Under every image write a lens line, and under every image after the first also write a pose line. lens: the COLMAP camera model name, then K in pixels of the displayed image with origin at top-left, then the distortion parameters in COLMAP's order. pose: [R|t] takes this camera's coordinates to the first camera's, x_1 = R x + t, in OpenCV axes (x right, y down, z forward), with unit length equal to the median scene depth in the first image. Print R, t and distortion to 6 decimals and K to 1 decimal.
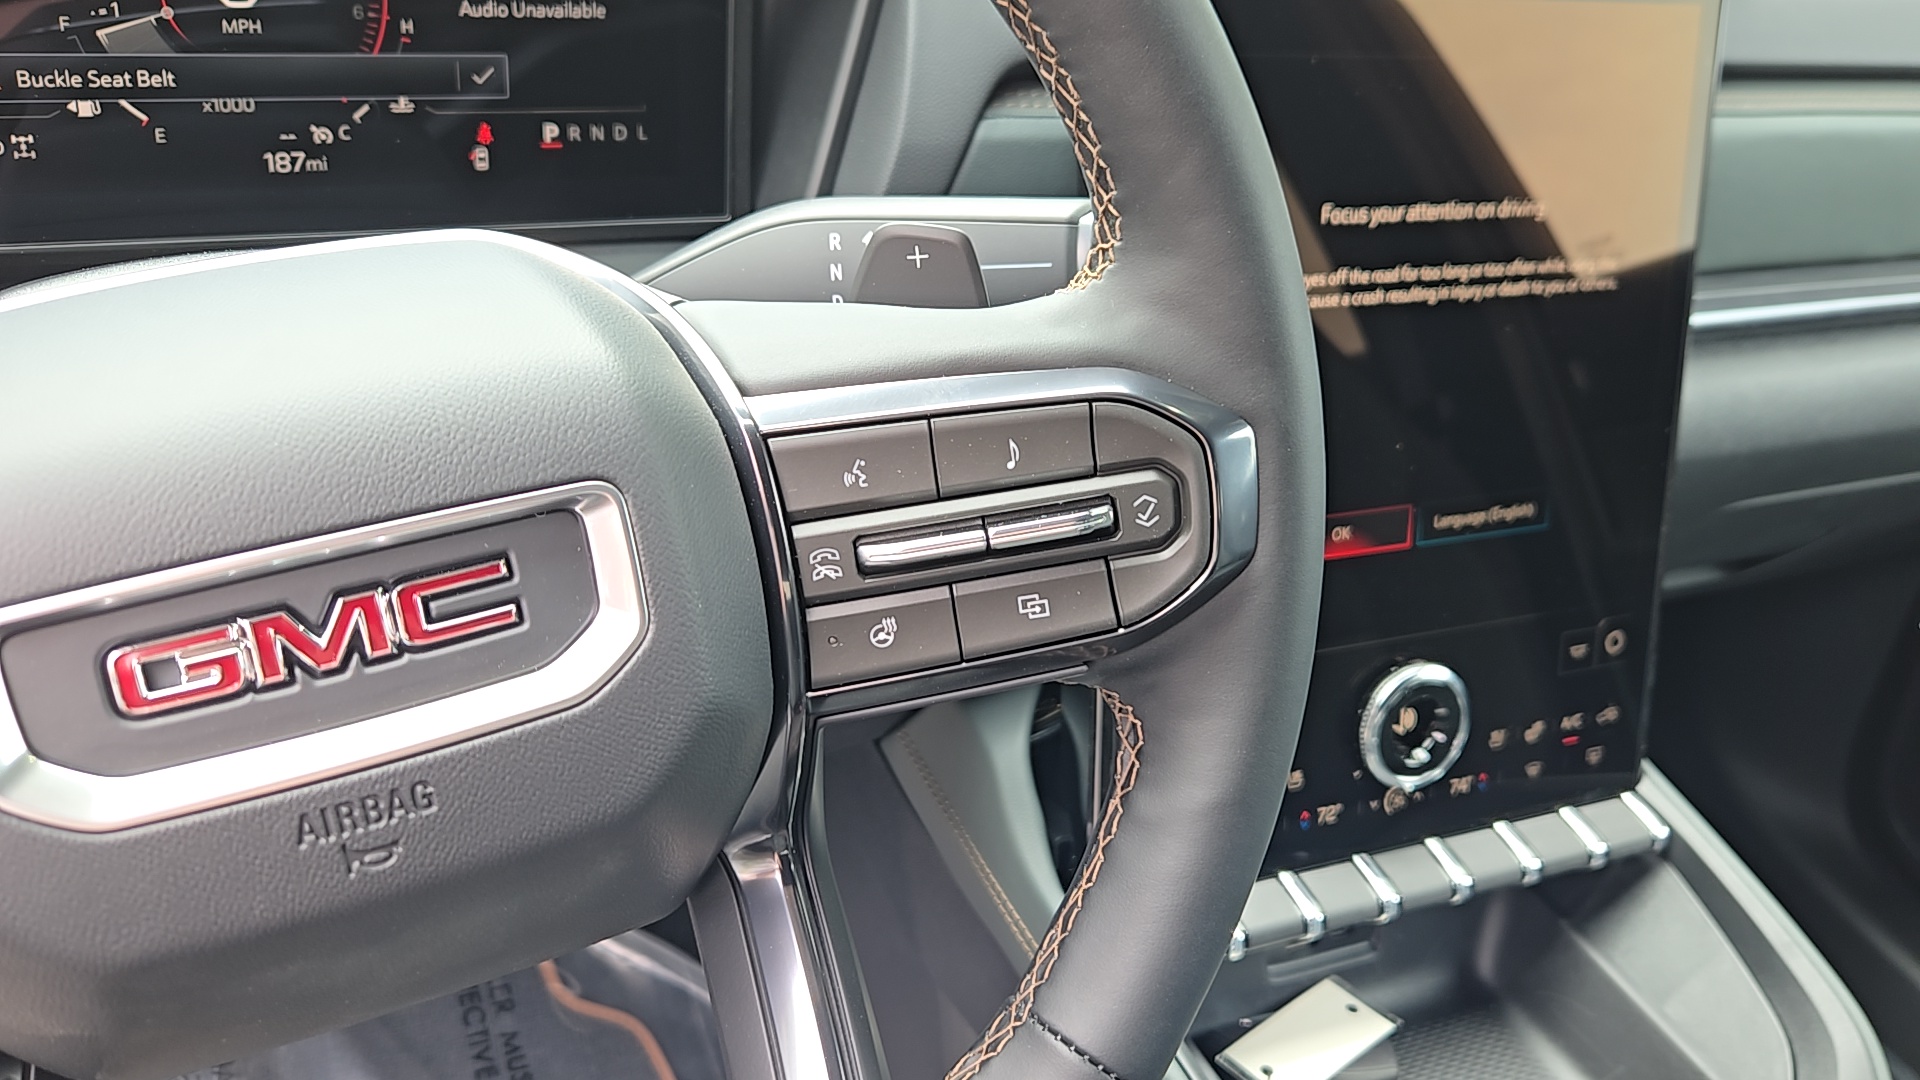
lens RADIAL K [[1609.1, 0, 939.8], [0, 1609.1, 529.8], [0, 0, 1]] dist [0.007580, -0.002350]
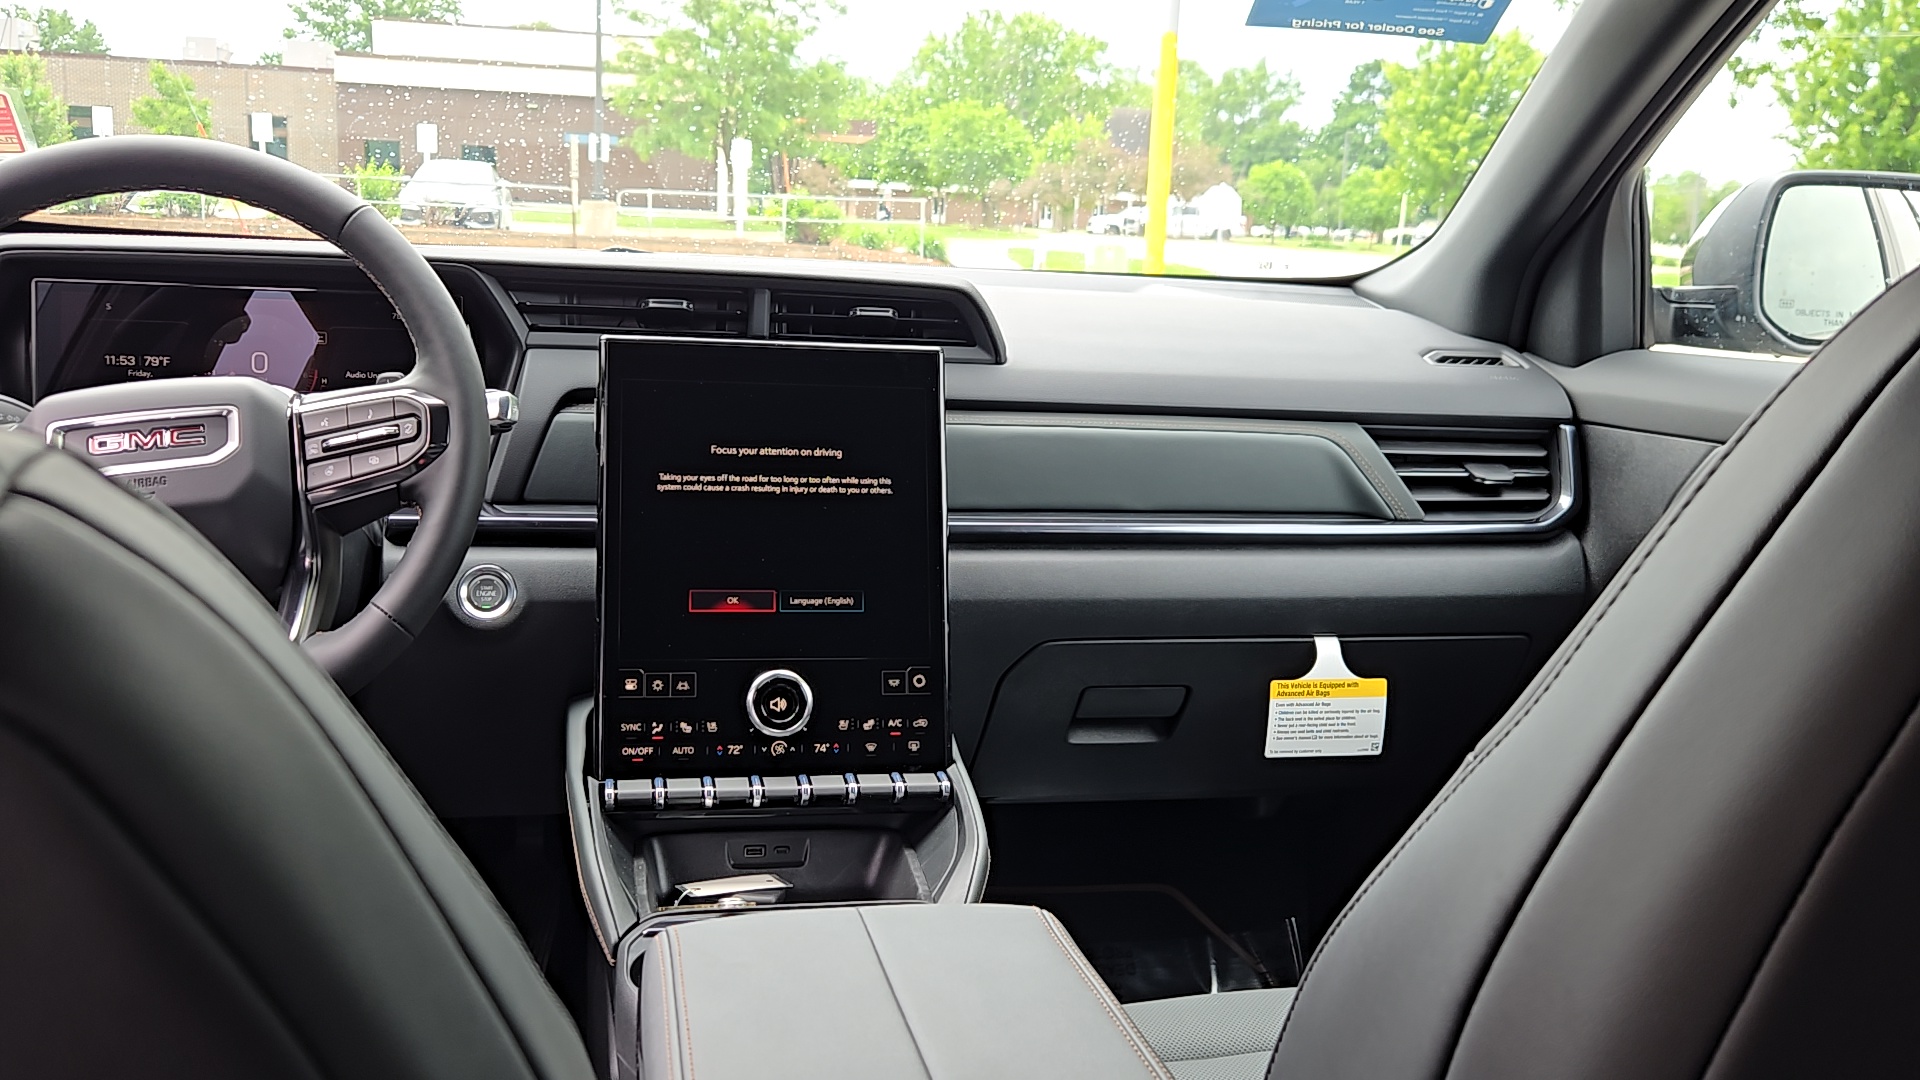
lens RADIAL K [[1609.1, 0, 960.6], [0, 1609.1, 551.9], [0, 0, 1]] dist [0.007580, -0.002350]
pose [[0.979077, -0.048306, -0.197674, 1.109800], [-0.032645, 0.921547, -0.386892, 0.858295], [0.200855, 0.385250, 0.900689, -0.952537]]
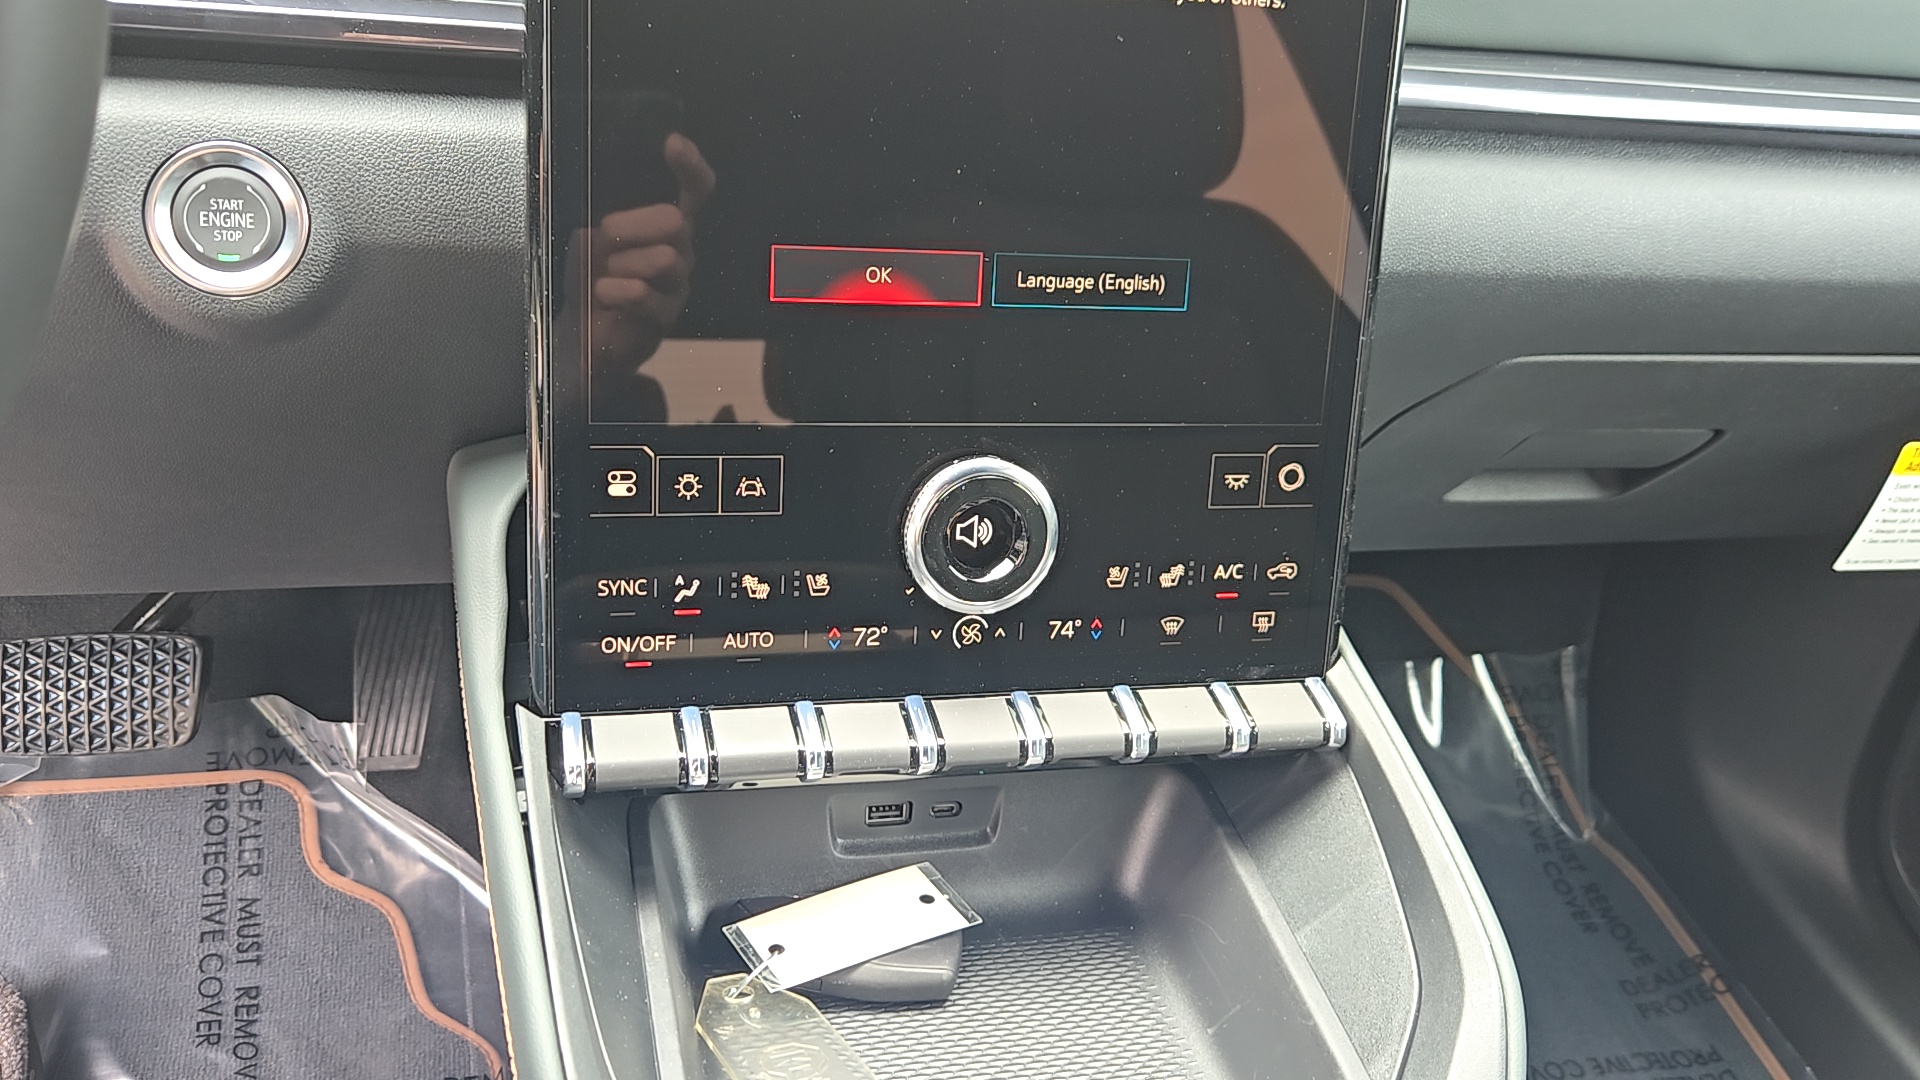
lens RADIAL K [[1609.1, 0, 959.9], [0, 1609.1, 537.8], [0, 0, 1]] dist [0.007580, -0.002350]
pose [[0.988712, 0.087186, -0.121849, 0.470907], [-0.089615, 0.995870, -0.014588, 0.166555], [0.120074, 0.025342, 0.992441, 0.248666]]
